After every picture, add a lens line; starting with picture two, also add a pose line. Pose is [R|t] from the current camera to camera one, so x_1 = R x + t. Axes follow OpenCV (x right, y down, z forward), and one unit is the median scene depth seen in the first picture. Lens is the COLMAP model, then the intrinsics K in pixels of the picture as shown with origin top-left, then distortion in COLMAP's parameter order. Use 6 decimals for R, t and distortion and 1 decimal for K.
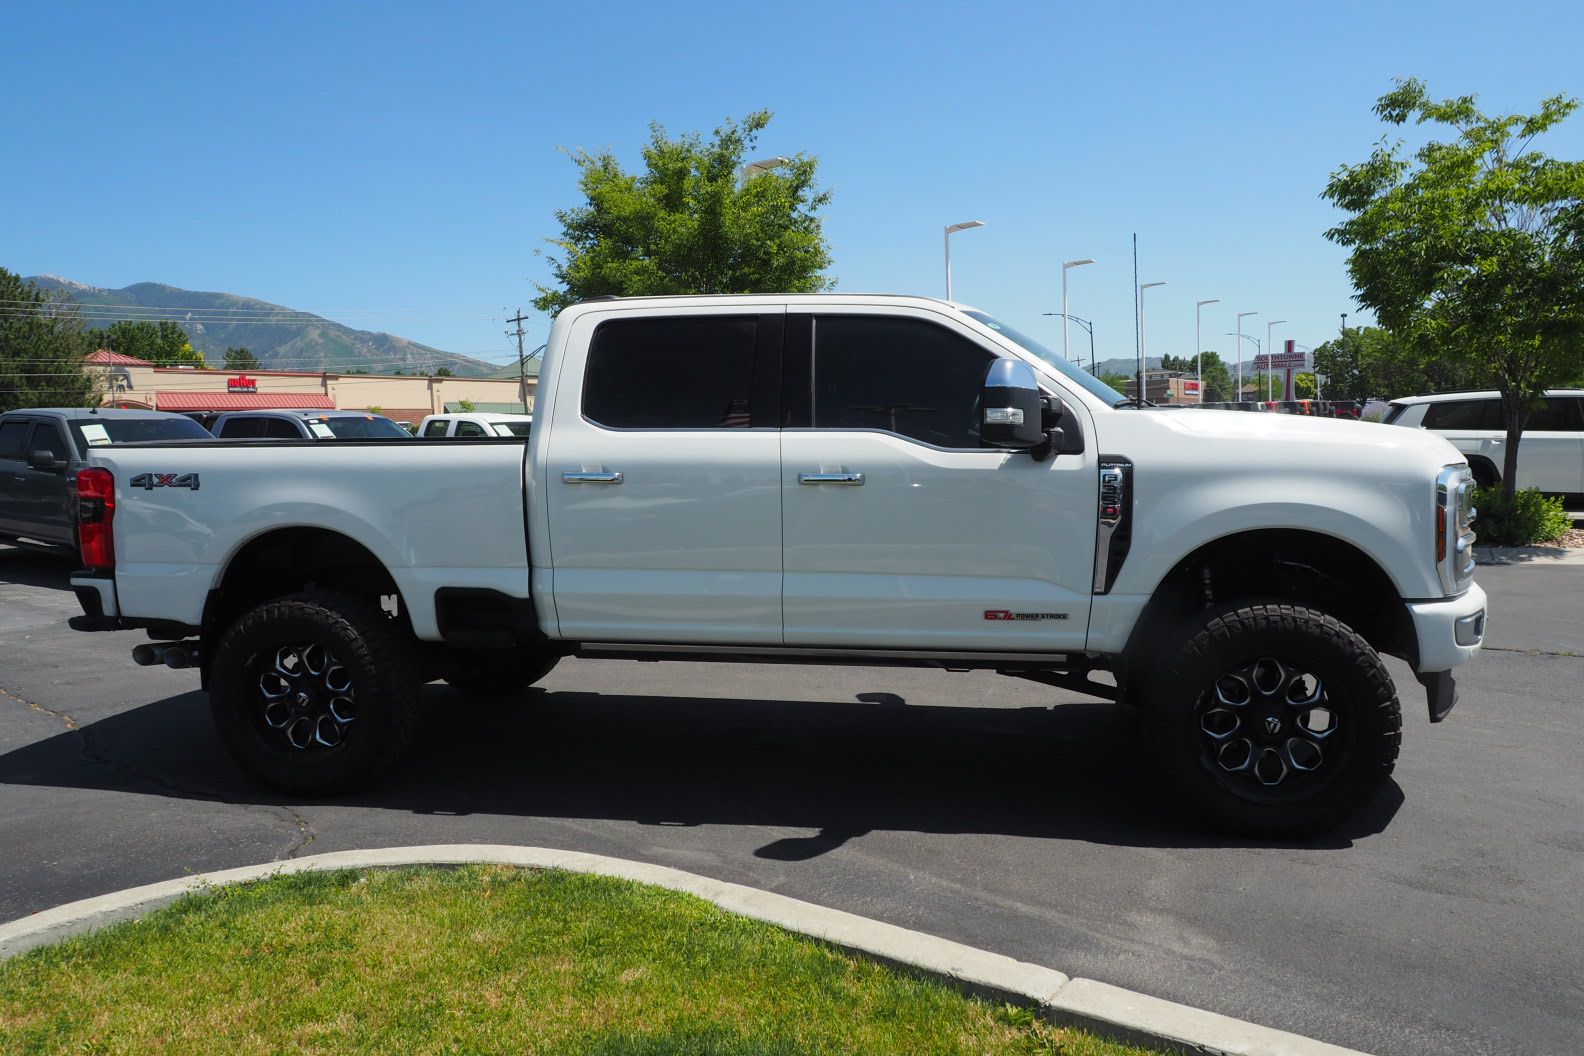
lens RADIAL K [[1111.5, 0, 792.0], [0, 1111.5, 528.0], [0, 0, 1]] dist [-0.004905, -0.038349]
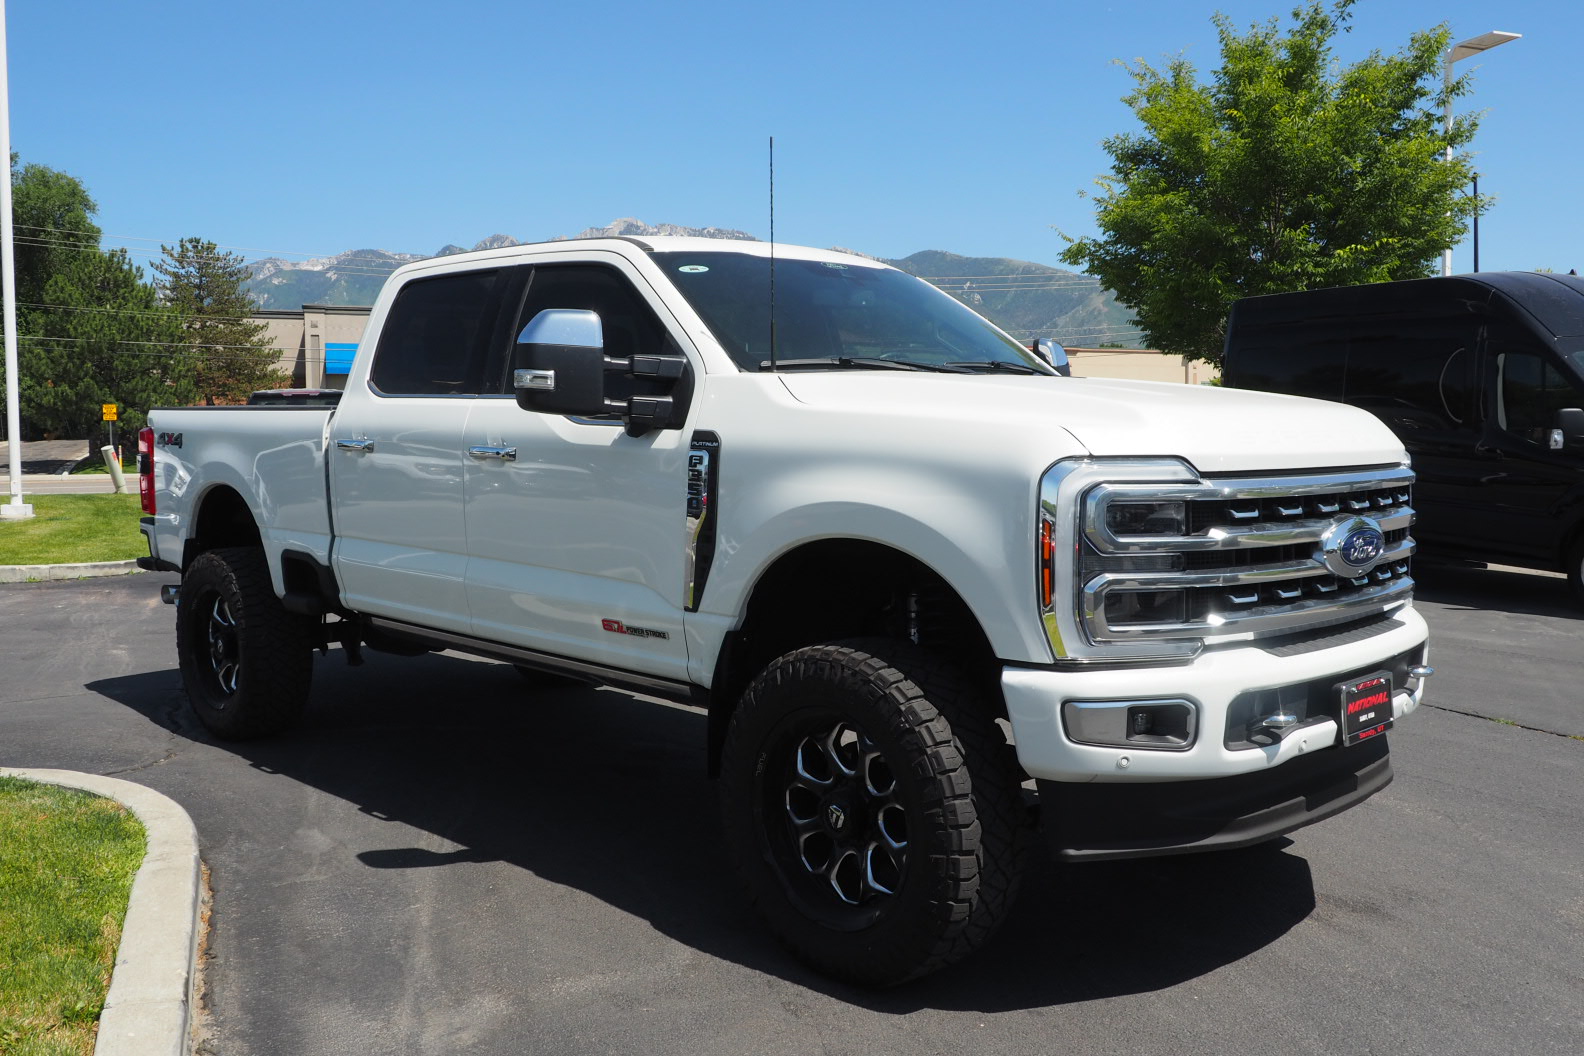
lens RADIAL K [[1392.2, 0, 792.0], [0, 1392.2, 528.0], [0, 0, 1]] dist [-0.016142, -0.011271]
pose [[0.817333, 0.061853, -0.572836, 0.872559], [-0.066669, 0.997696, 0.012603, -0.014464], [0.572296, 0.027889, 0.819573, 0.242720]]
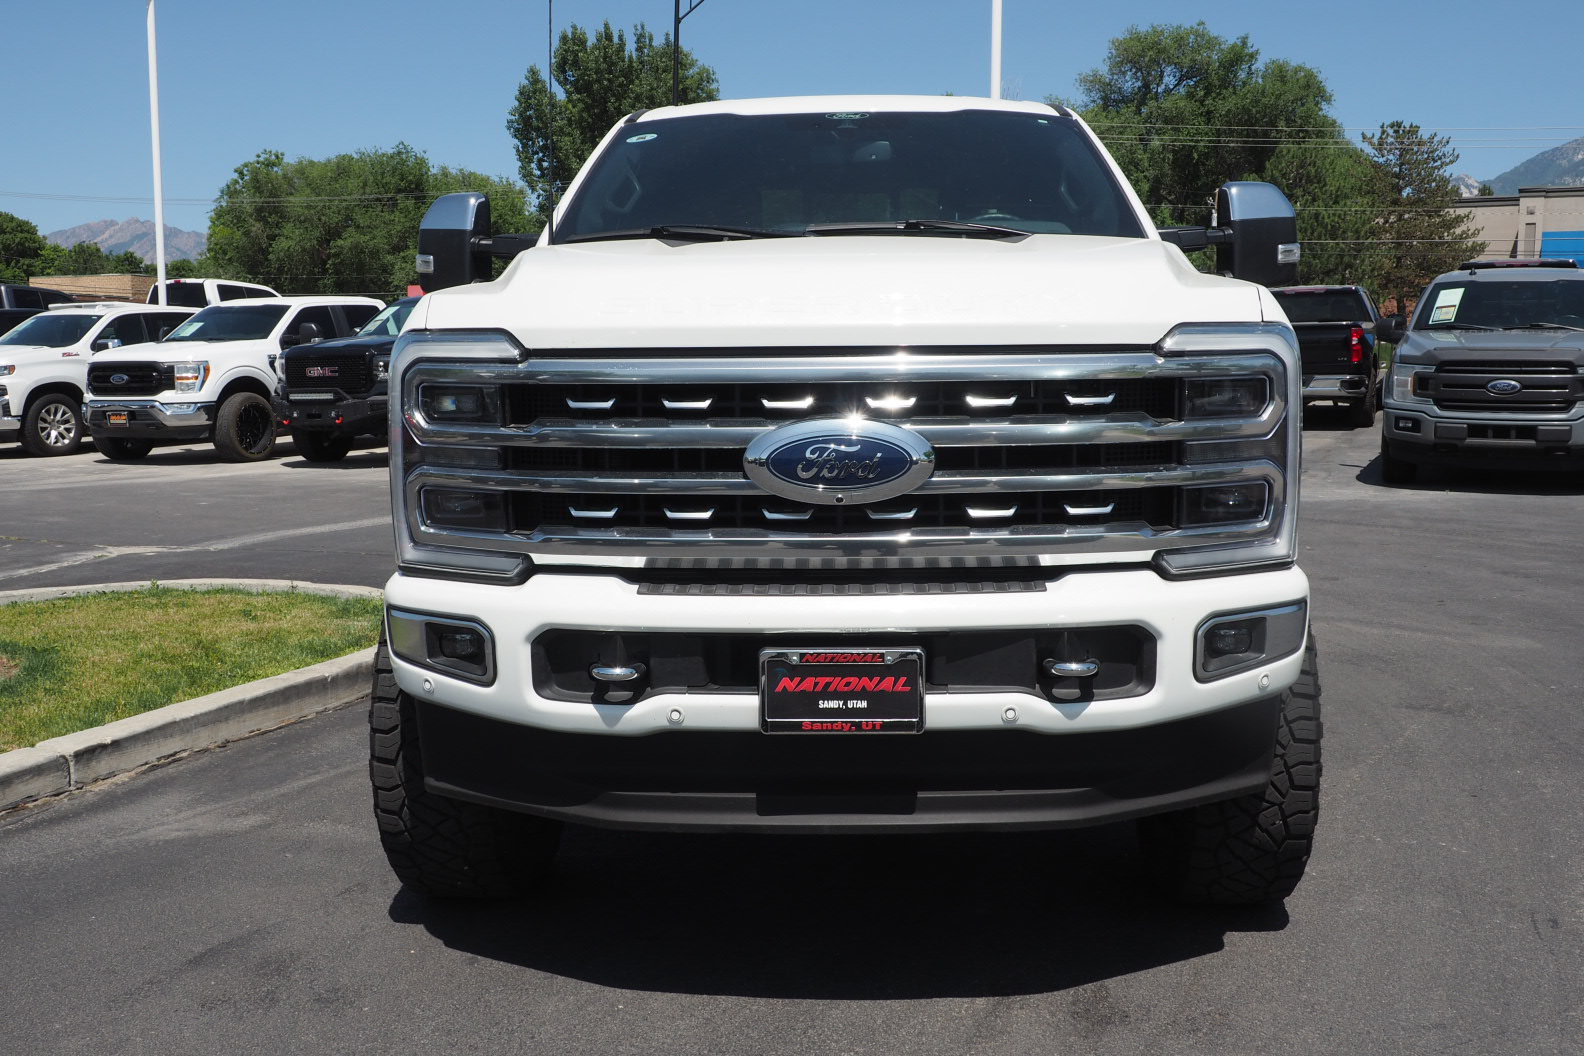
lens RADIAL K [[1547.8, 0, 792.0], [0, 1547.8, 528.0], [0, 0, 1]] dist [-0.021959, -0.015388]
pose [[0.149499, 0.139671, -0.978847, 1.316610], [-0.081745, 0.988330, 0.128539, -0.069499], [0.985377, 0.060799, 0.159171, 1.013744]]
